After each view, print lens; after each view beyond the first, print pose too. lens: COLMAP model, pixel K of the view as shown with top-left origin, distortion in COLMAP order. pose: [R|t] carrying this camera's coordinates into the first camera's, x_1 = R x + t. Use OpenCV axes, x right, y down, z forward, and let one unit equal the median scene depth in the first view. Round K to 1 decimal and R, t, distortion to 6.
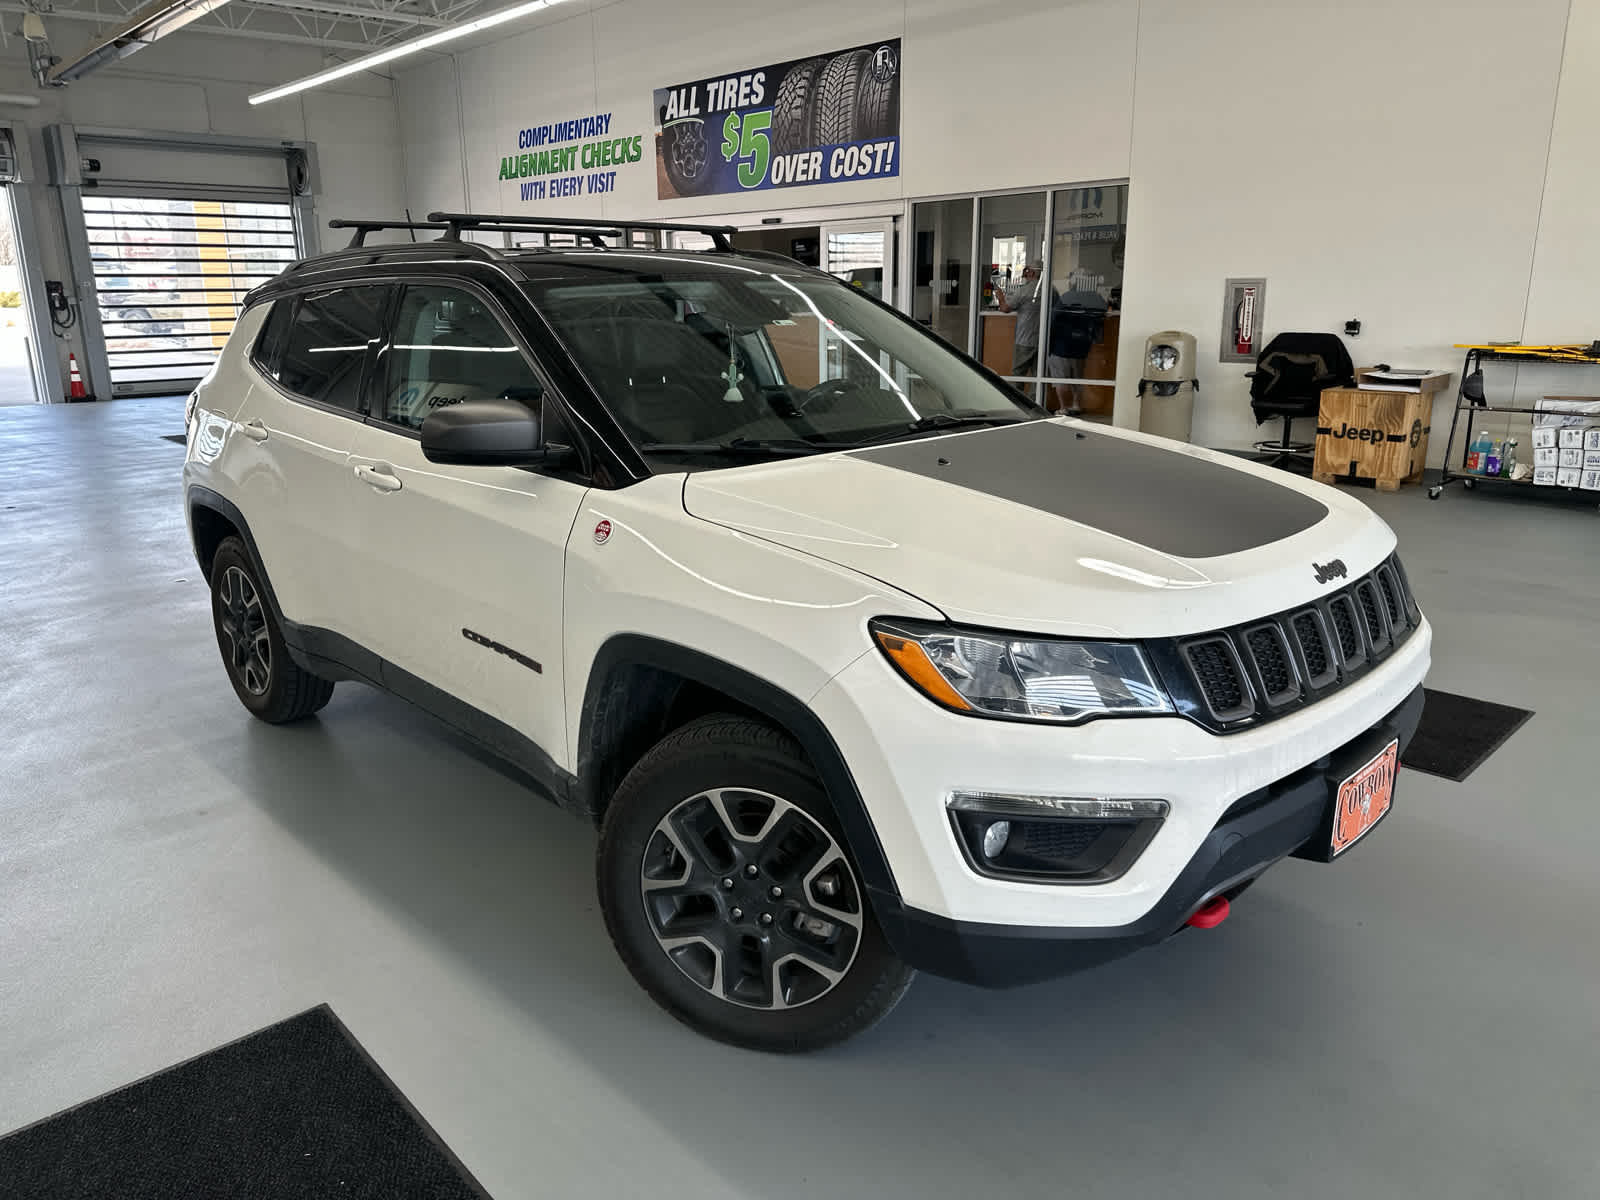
lens RADIAL K [[1094.6, 0, 795.0], [0, 1094.6, 586.9], [0, 0, 1]] dist [0.057454, -0.073531]
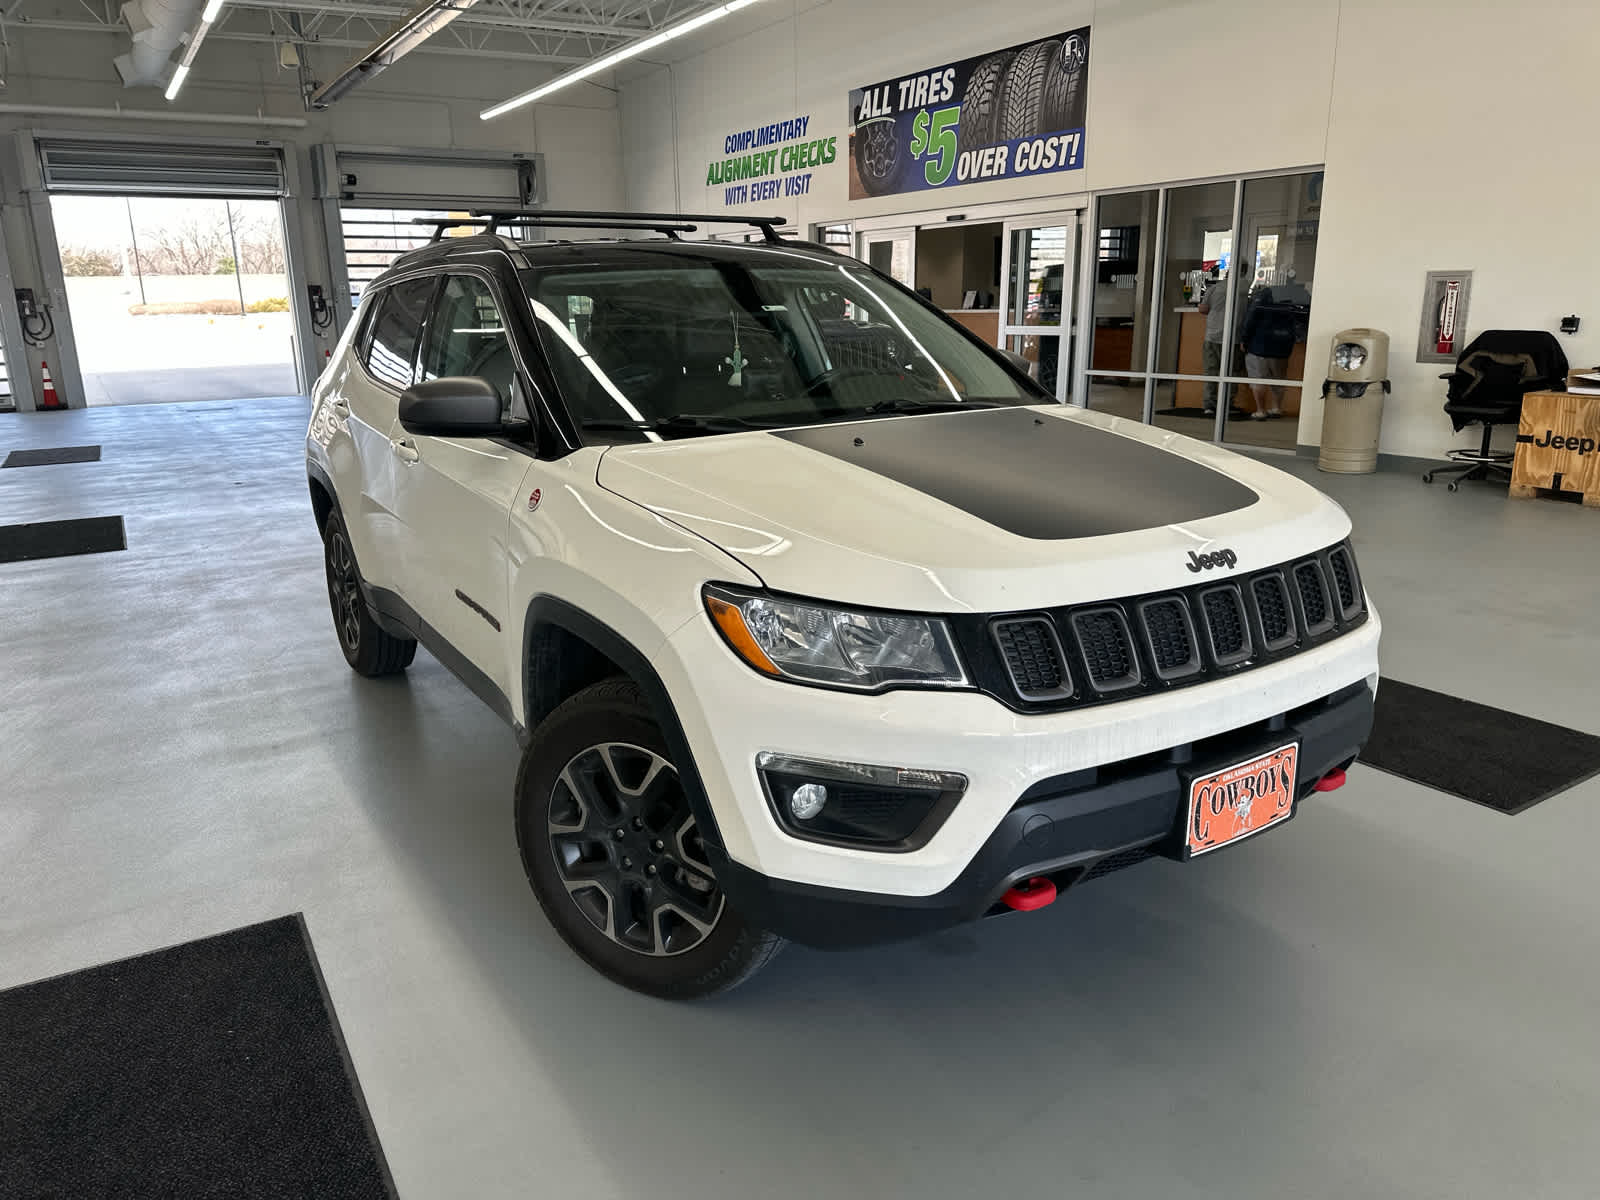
lens RADIAL K [[1095.8, 0, 797.0], [0, 1095.8, 601.9], [0, 0, 1]] dist [0.036140, -0.043633]
pose [[0.980214, 0.048146, -0.191998, 0.173421], [-0.045998, 0.998819, 0.015631, 0.012872], [0.192524, -0.006490, 0.981271, -0.003384]]
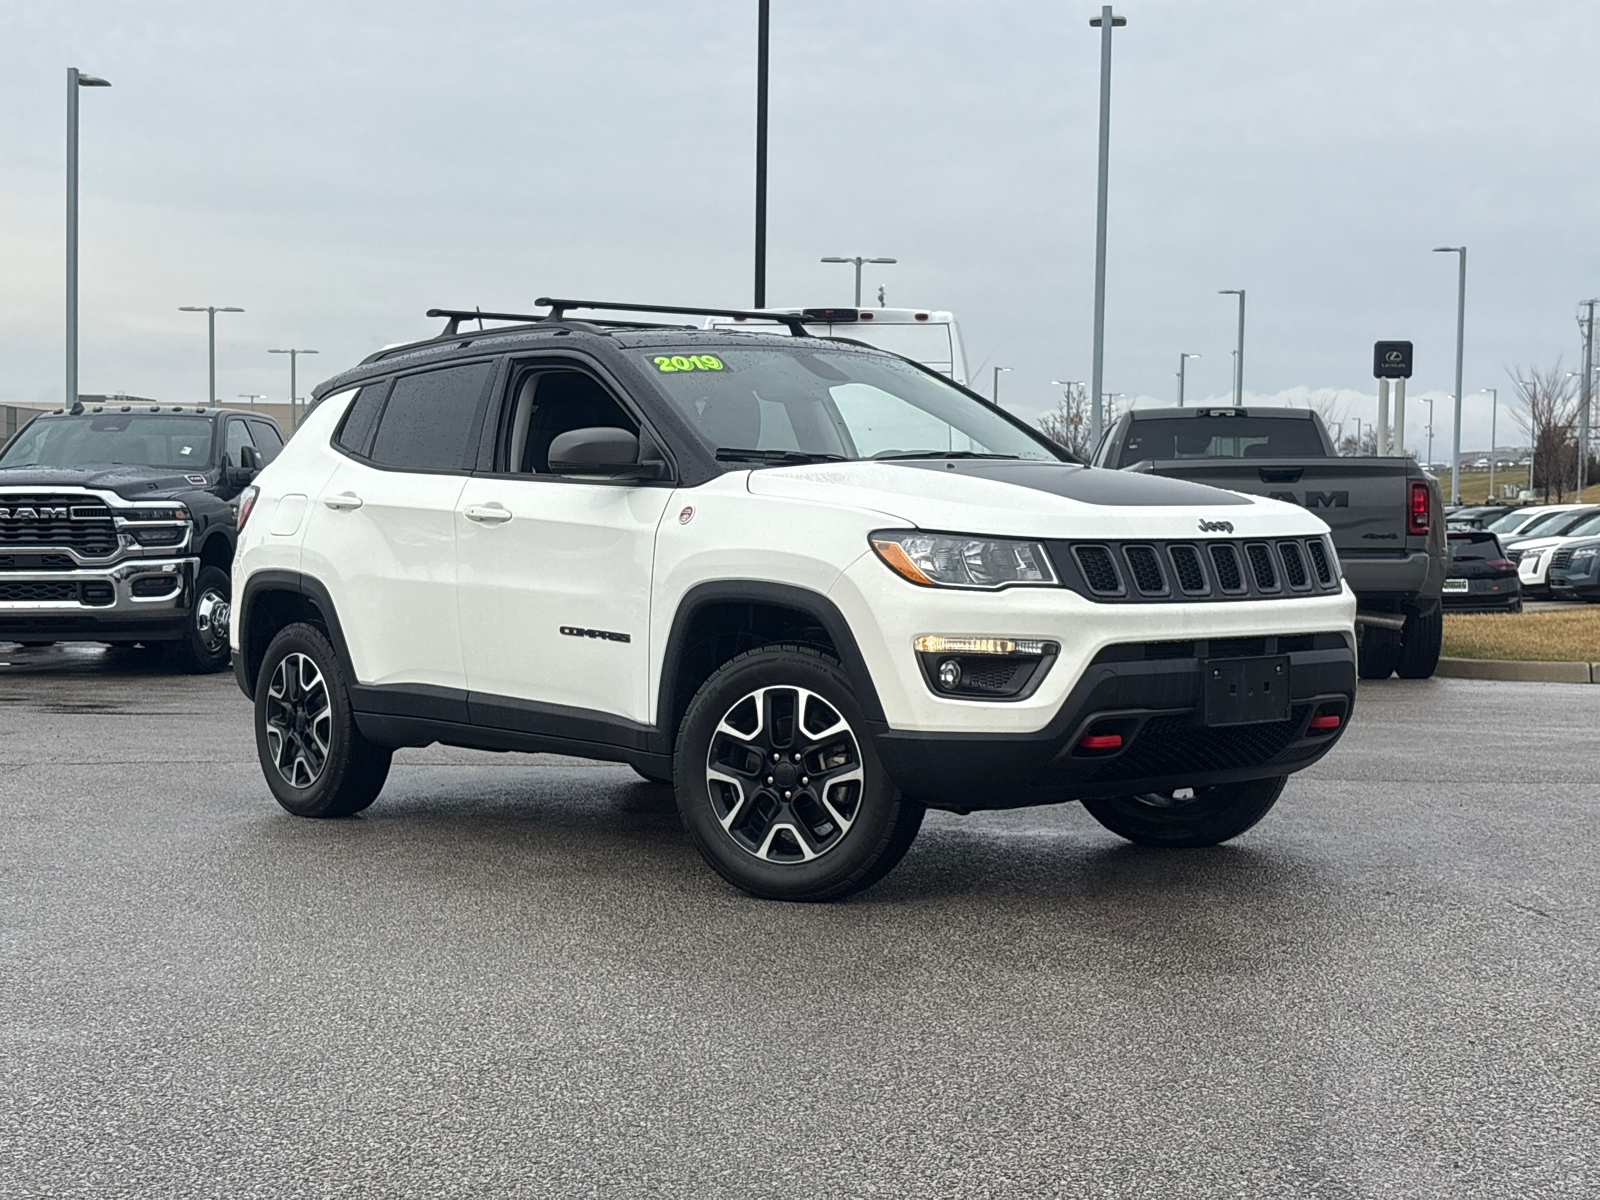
lens RADIAL K [[2250.2, 0, 797.0], [0, 2250.2, 642.6], [0, 0, 1]] dist [0.062210, -0.018699]
pose [[0.995833, 0.009102, -0.090745, 0.121538], [-0.027778, 0.978000, -0.206746, 0.393228], [0.086867, 0.208405, 0.974177, -0.951016]]
